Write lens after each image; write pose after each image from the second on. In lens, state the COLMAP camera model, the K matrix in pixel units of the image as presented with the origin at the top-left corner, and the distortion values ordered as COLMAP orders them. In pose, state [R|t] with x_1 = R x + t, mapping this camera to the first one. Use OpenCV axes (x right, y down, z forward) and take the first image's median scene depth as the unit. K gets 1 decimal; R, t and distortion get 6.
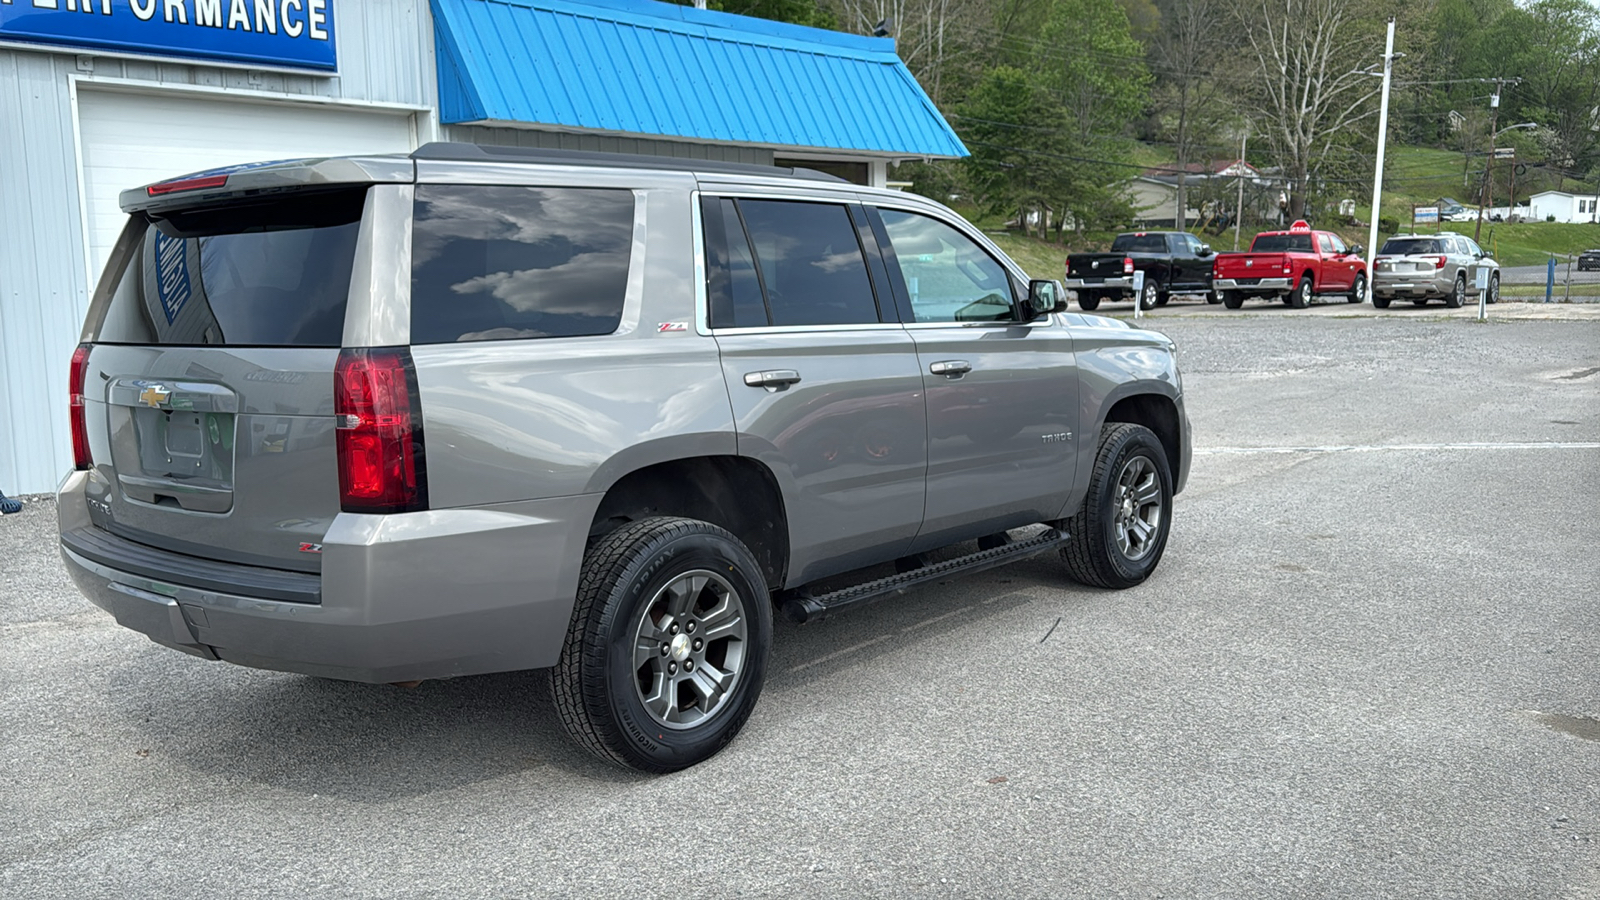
lens RADIAL K [[1397.3, 0, 811.0], [0, 1397.3, 459.2], [0, 0, 1]] dist [0.126543, -0.223722]
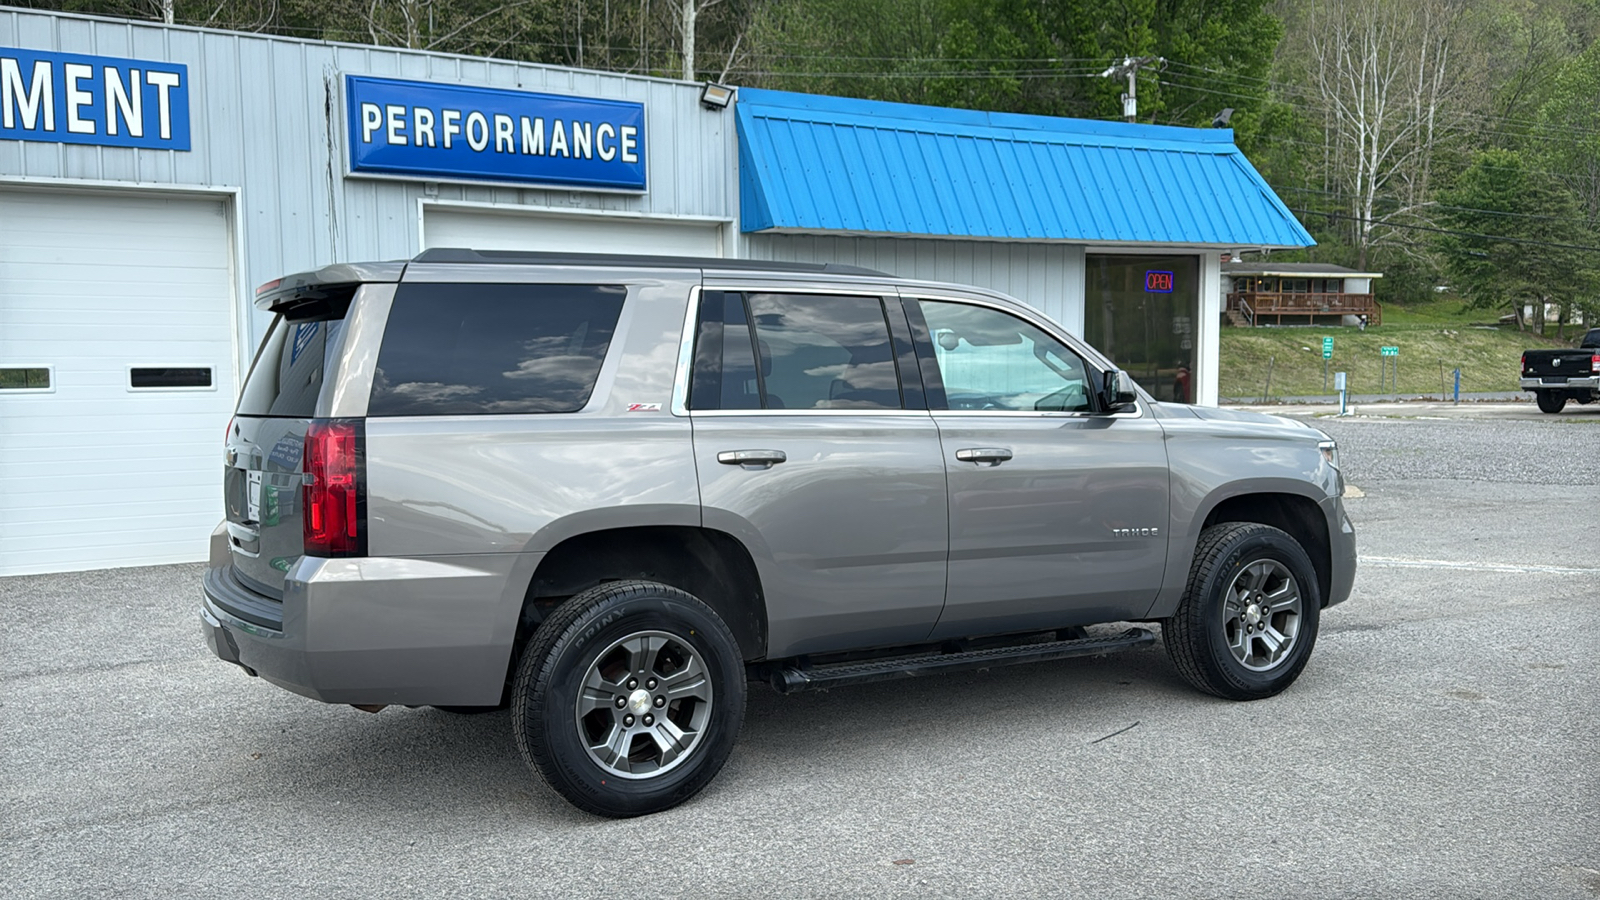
lens RADIAL K [[1397.3, 0, 809.0], [0, 1397.3, 456.6], [0, 0, 1]] dist [0.126543, -0.223722]
pose [[0.941153, 0.027555, -0.336854, 0.290433], [-0.051273, 0.996776, -0.061718, 0.003977], [0.334068, 0.075358, 0.939532, 0.008347]]
